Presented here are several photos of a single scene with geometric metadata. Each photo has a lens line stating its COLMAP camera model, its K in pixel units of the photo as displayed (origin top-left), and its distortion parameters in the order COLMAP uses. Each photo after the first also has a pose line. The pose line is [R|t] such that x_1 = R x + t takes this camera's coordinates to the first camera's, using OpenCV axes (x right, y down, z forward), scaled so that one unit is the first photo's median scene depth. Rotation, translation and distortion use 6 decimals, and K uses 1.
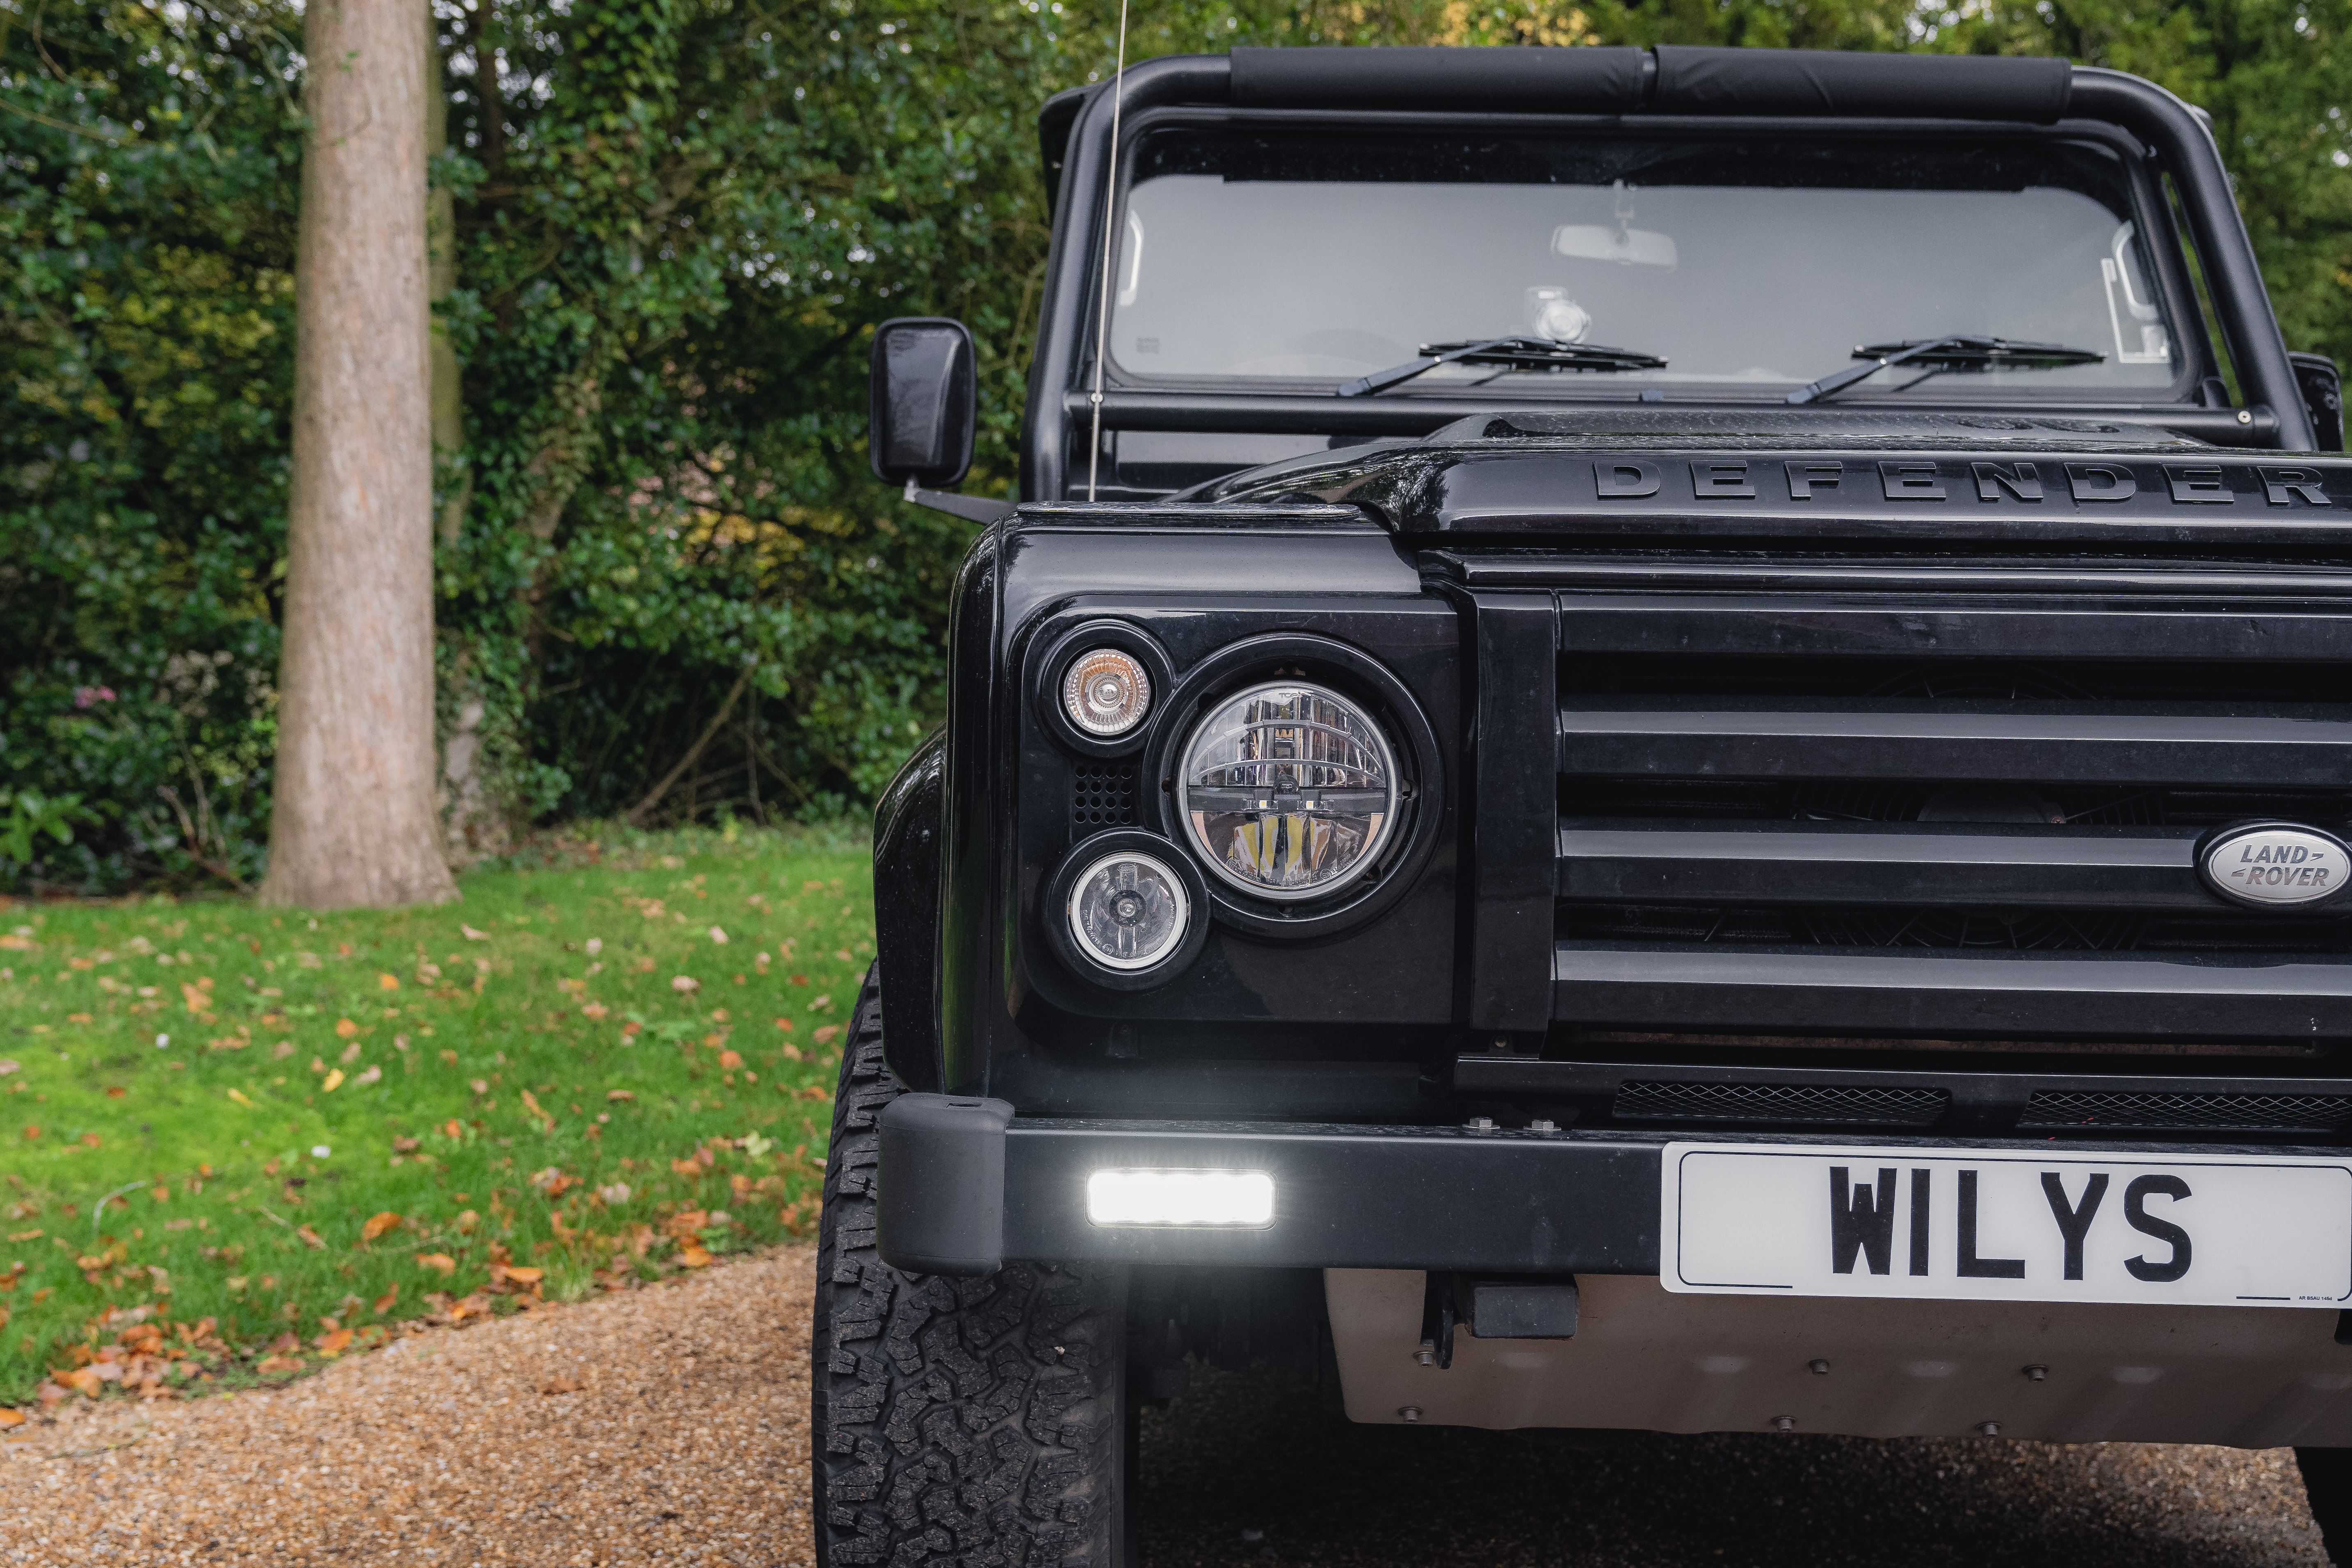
lens RADIAL K [[2399.1, 0, 1185.4], [0, 2399.1, 762.7], [0, 0, 1]] dist [0.068901, 0.000000]
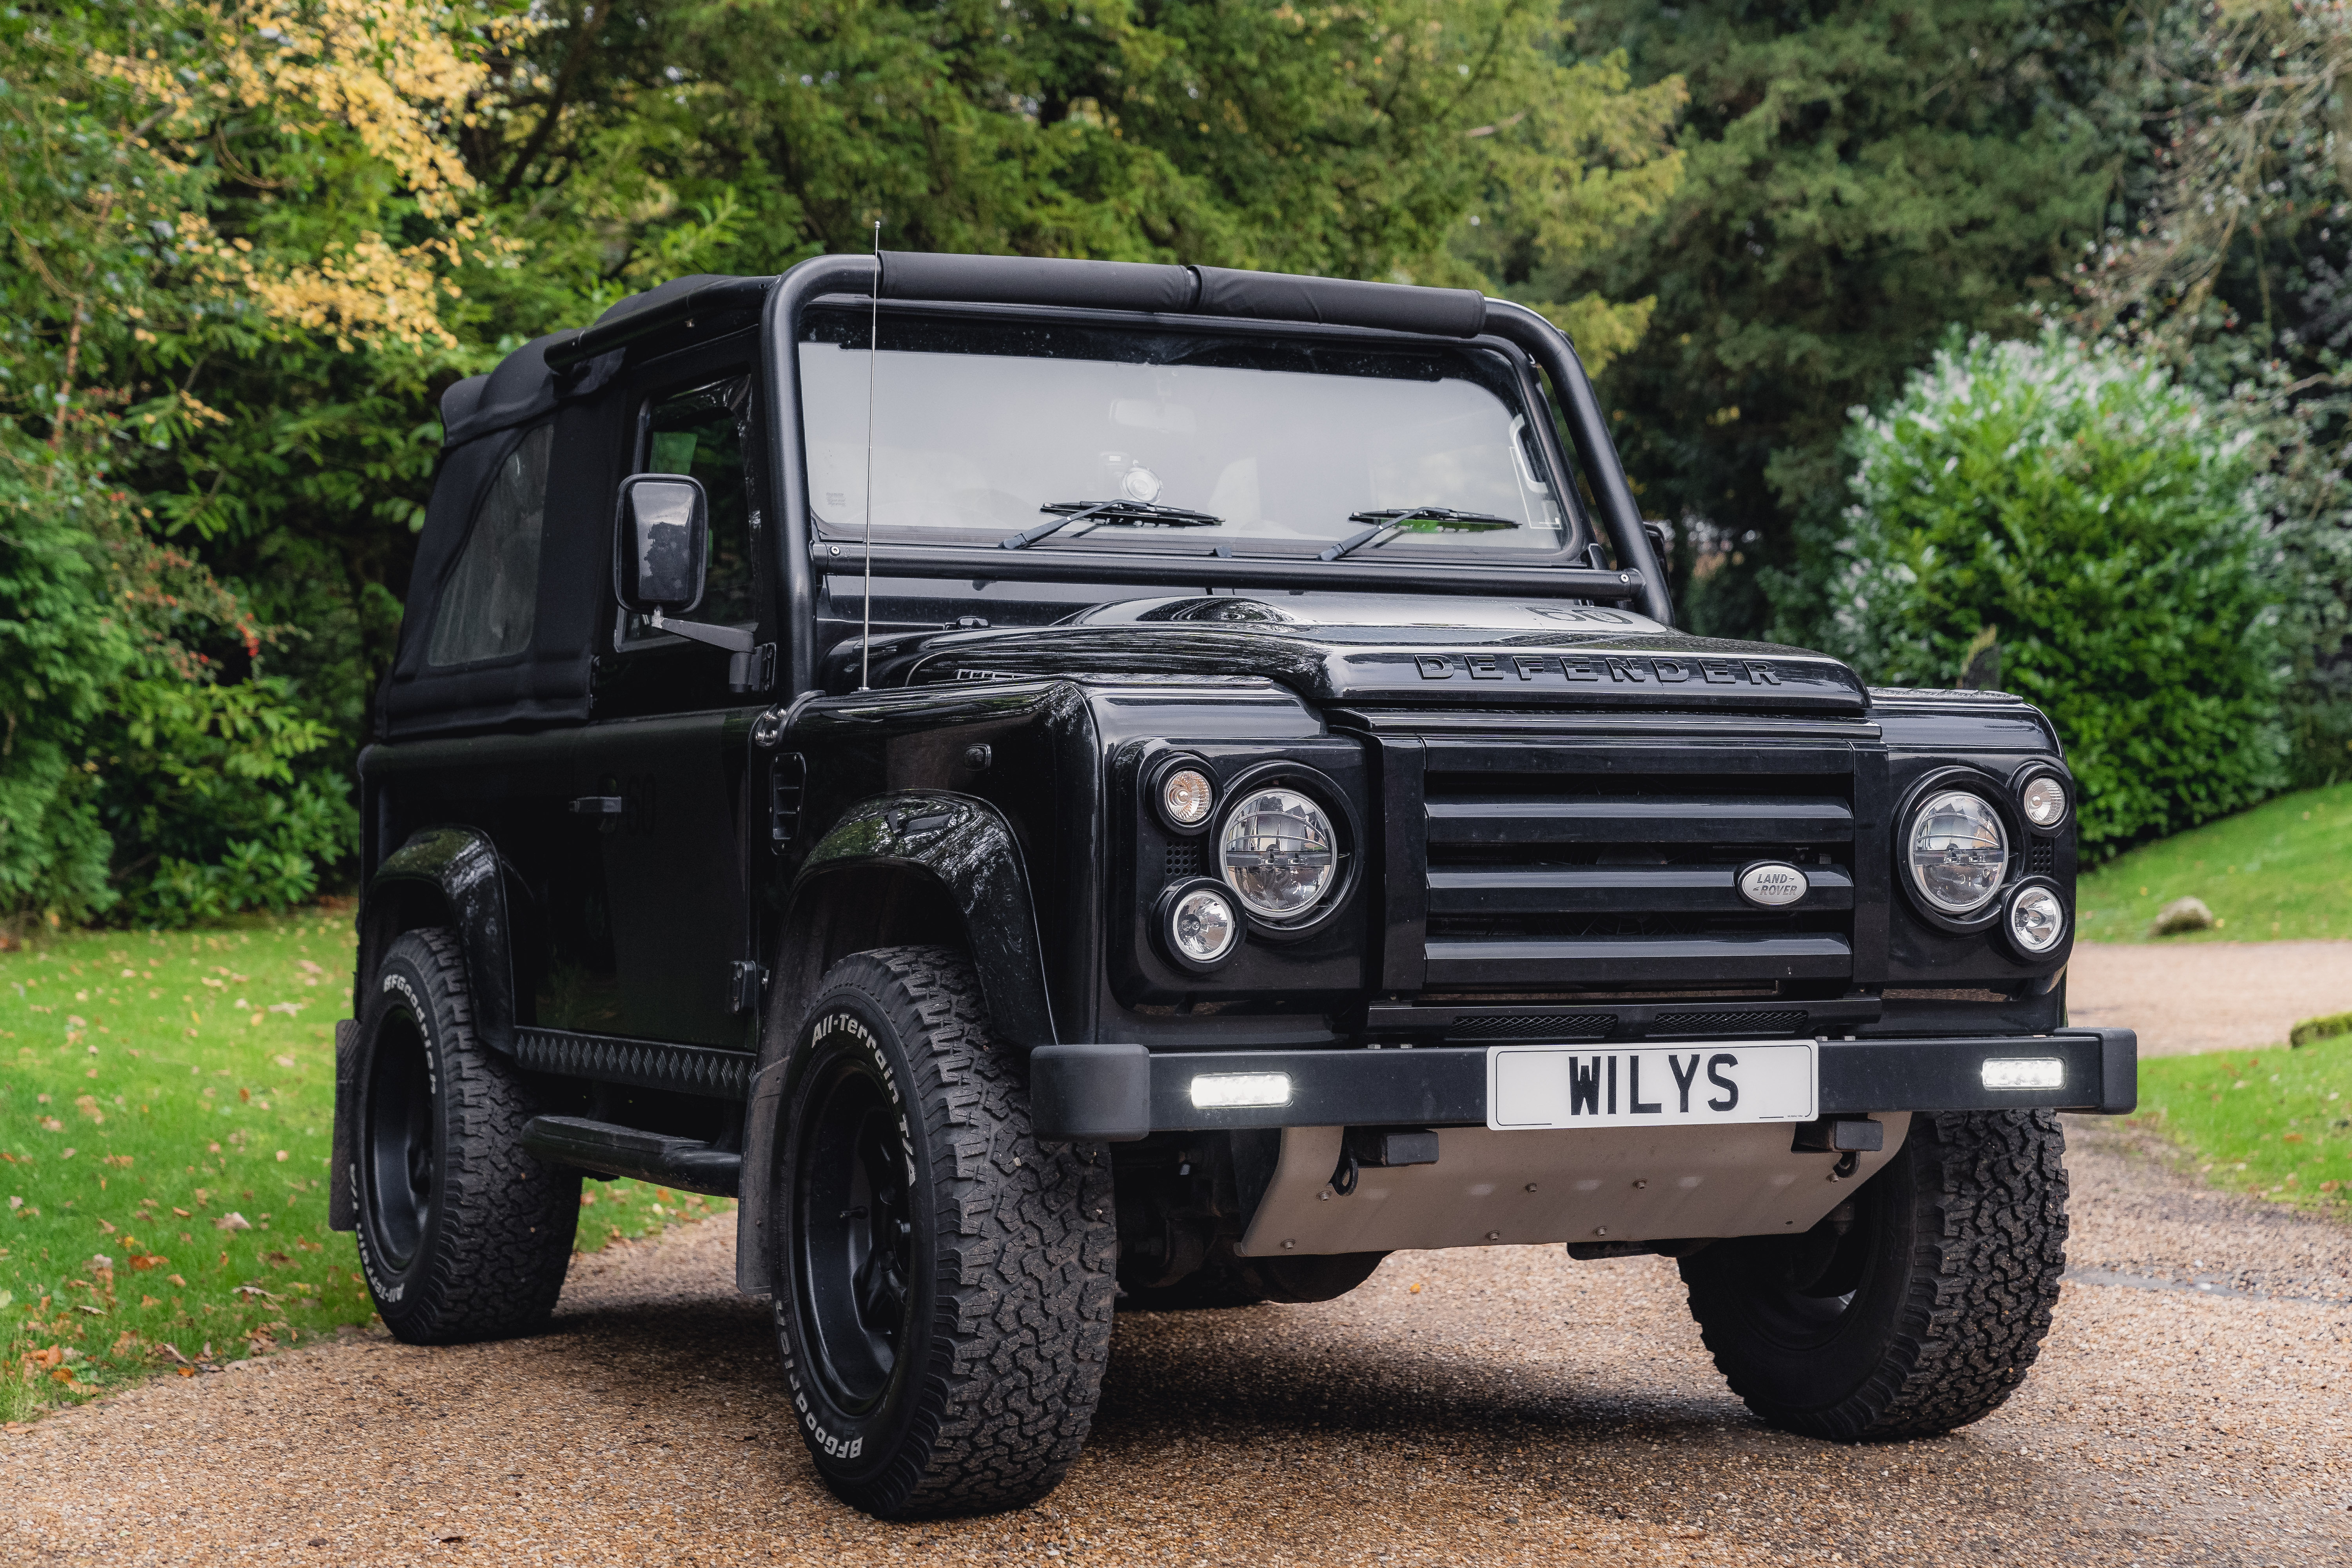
lens RADIAL K [[4084.9, 0, 1164.3], [0, 4084.9, 790.0], [0, 0, 1]] dist [0.029781, 0.000000]
pose [[0.910890, -0.008765, 0.412557, -0.718707], [0.016654, 0.999741, -0.015530, 0.006561], [-0.412314, 0.021017, 0.910800, -0.939983]]
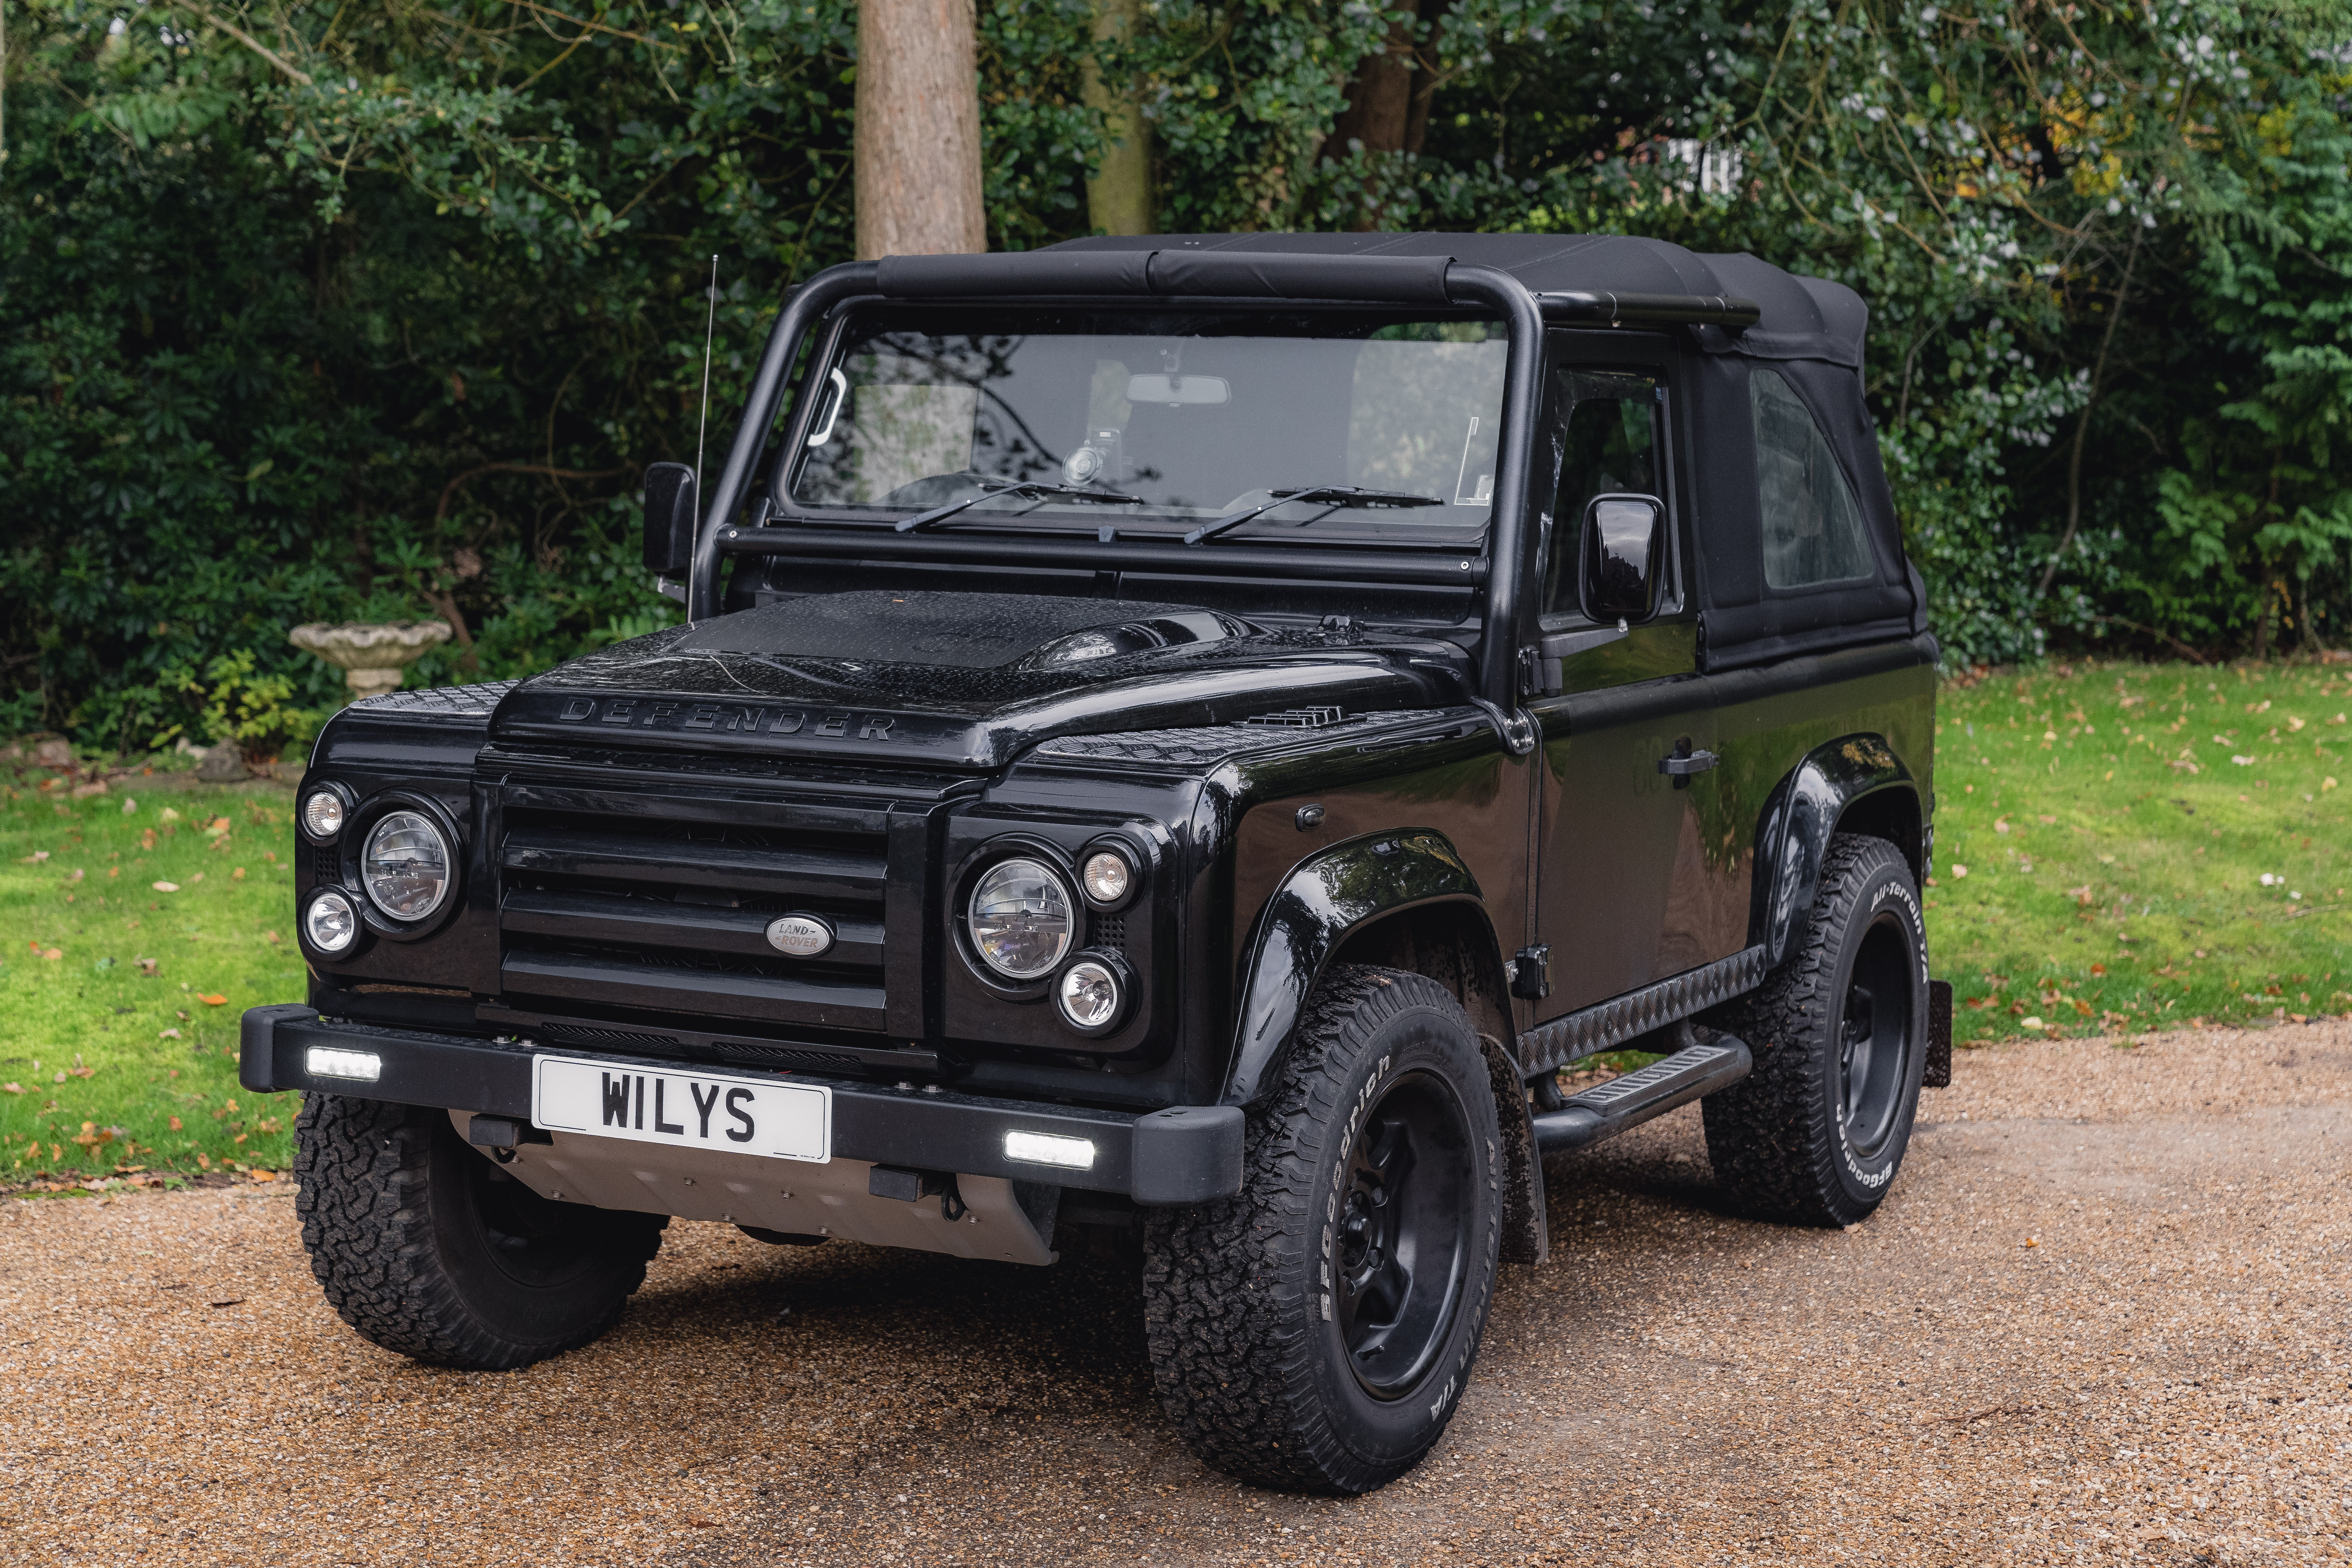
lens RADIAL K [[3921.0, 0, 1130.5], [0, 3921.0, 652.3], [0, 0, 1]] dist [0.063105, 0.000000]
pose [[0.883001, 0.031084, -0.468340, 1.234512], [-0.004863, 0.998357, 0.057092, -0.209361], [0.469345, -0.048135, 0.881702, -0.936385]]
